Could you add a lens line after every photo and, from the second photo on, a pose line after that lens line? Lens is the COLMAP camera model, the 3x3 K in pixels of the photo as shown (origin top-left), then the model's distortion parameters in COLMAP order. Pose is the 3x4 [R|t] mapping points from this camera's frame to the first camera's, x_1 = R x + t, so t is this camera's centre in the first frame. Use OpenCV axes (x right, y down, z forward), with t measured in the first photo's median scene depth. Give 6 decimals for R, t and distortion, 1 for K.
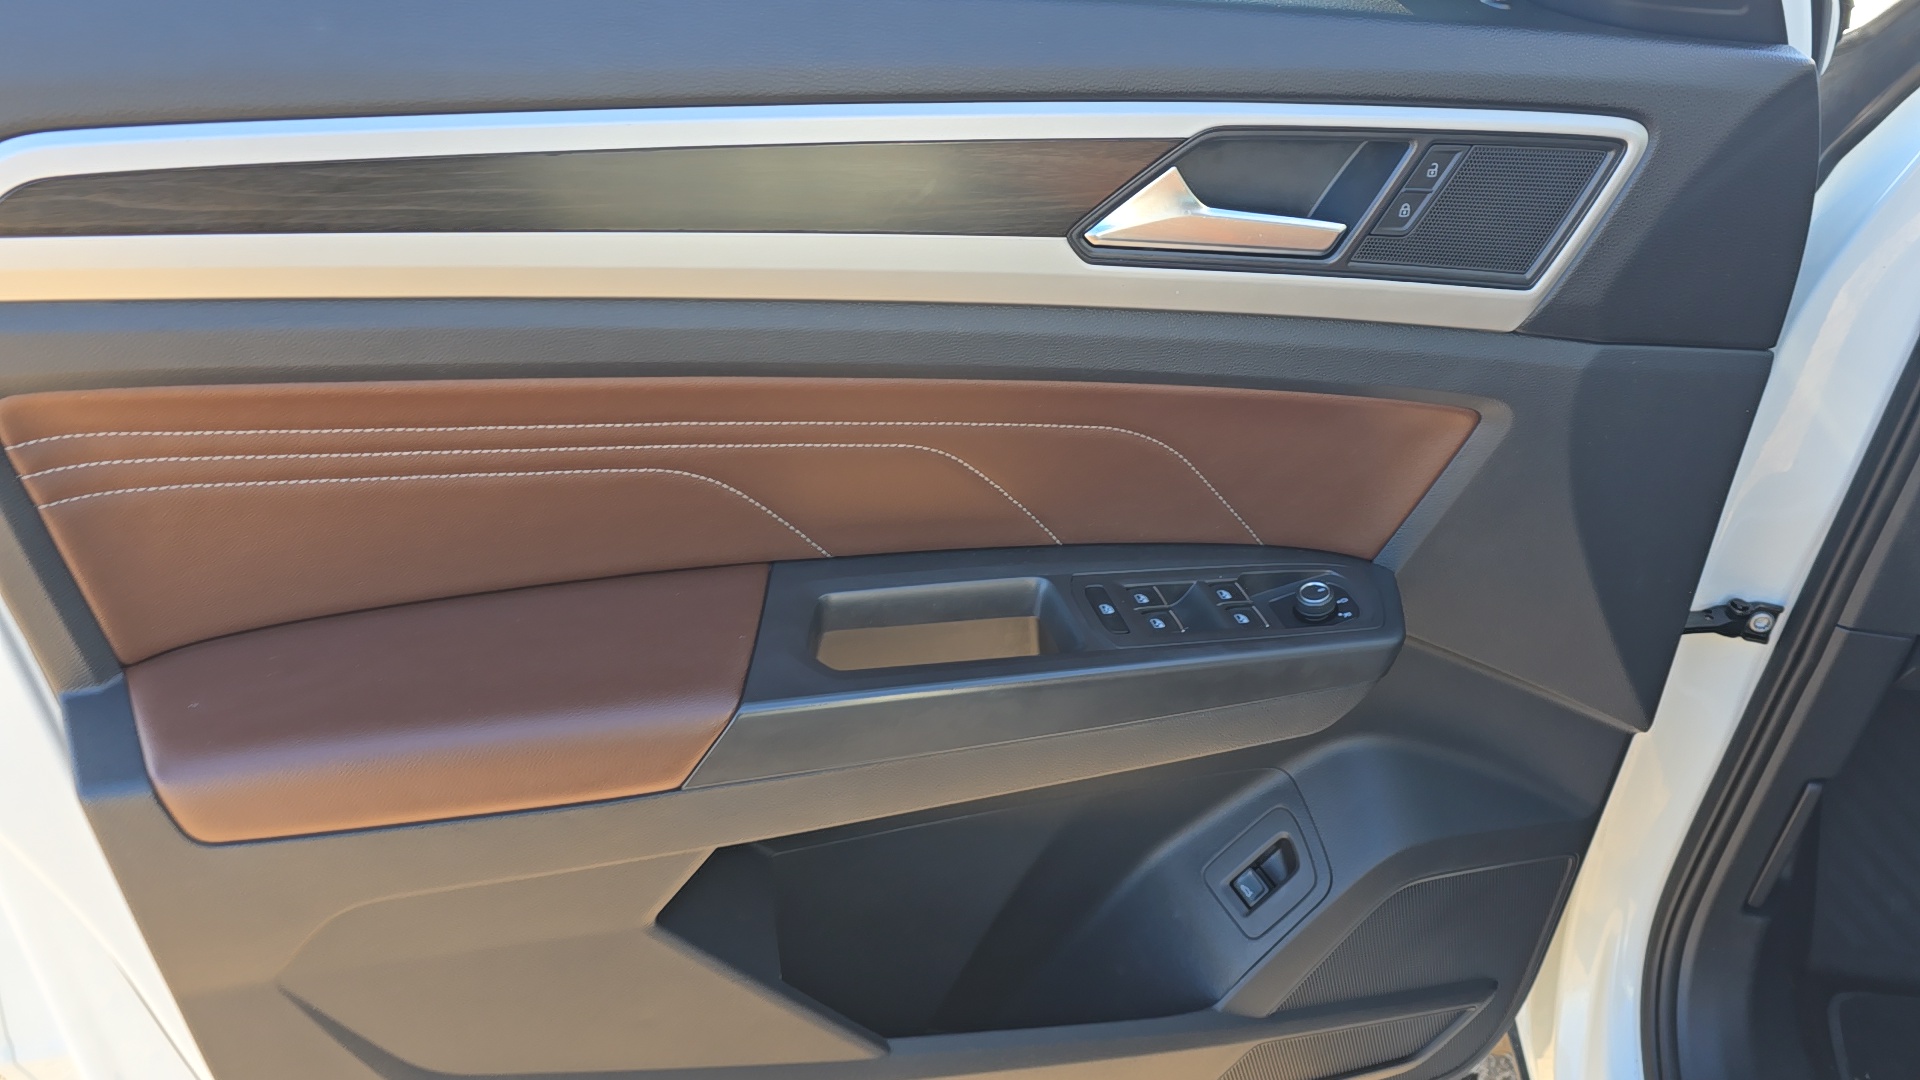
lens RADIAL K [[1566.8, 0, 965.5], [0, 1566.8, 544.9], [0, 0, 1]] dist [0.001863, -0.014904]
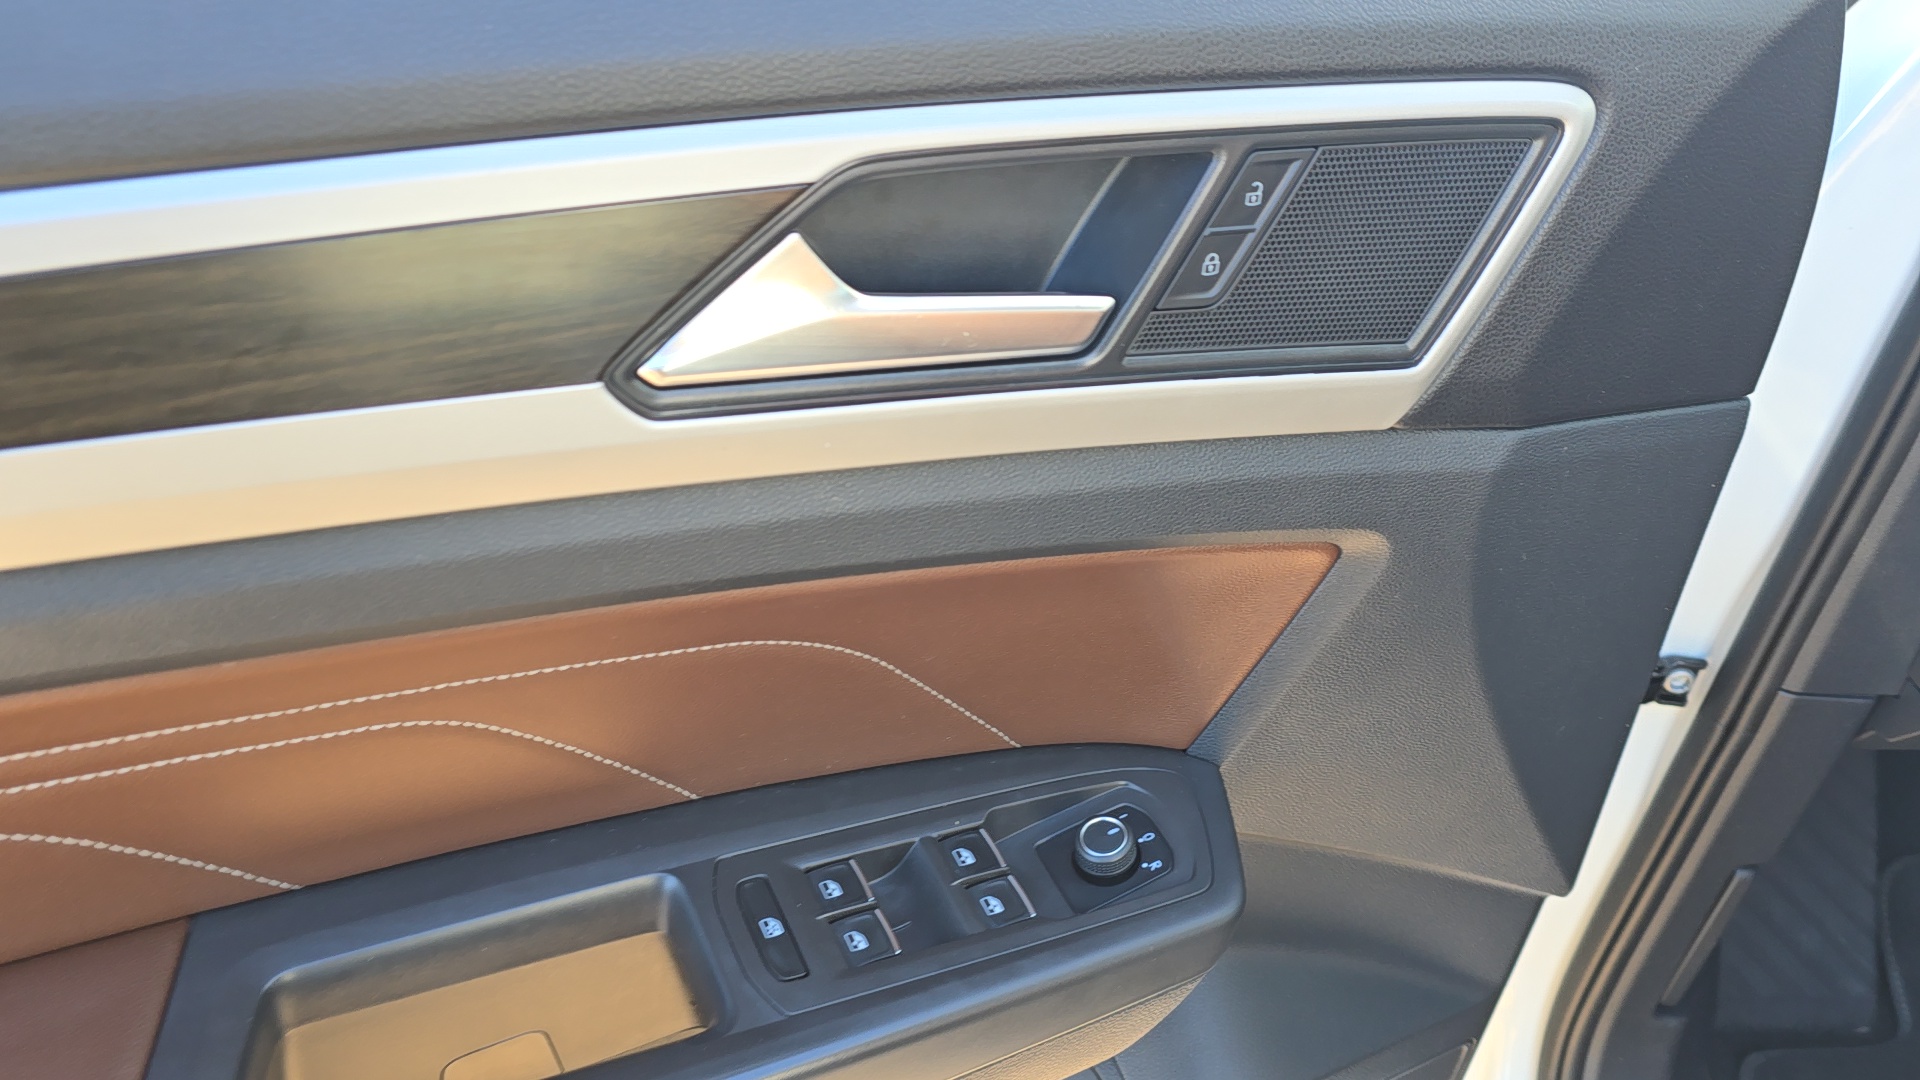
lens RADIAL K [[1606.0, 0, 960.0], [0, 1606.0, 540.0], [0, 0, 1]] dist [-0.008973, -0.015242]
pose [[0.988792, -0.085509, 0.122388, 0.102399], [0.074219, 0.992800, 0.094020, -0.167581], [-0.129547, -0.083883, 0.988019, 0.398254]]
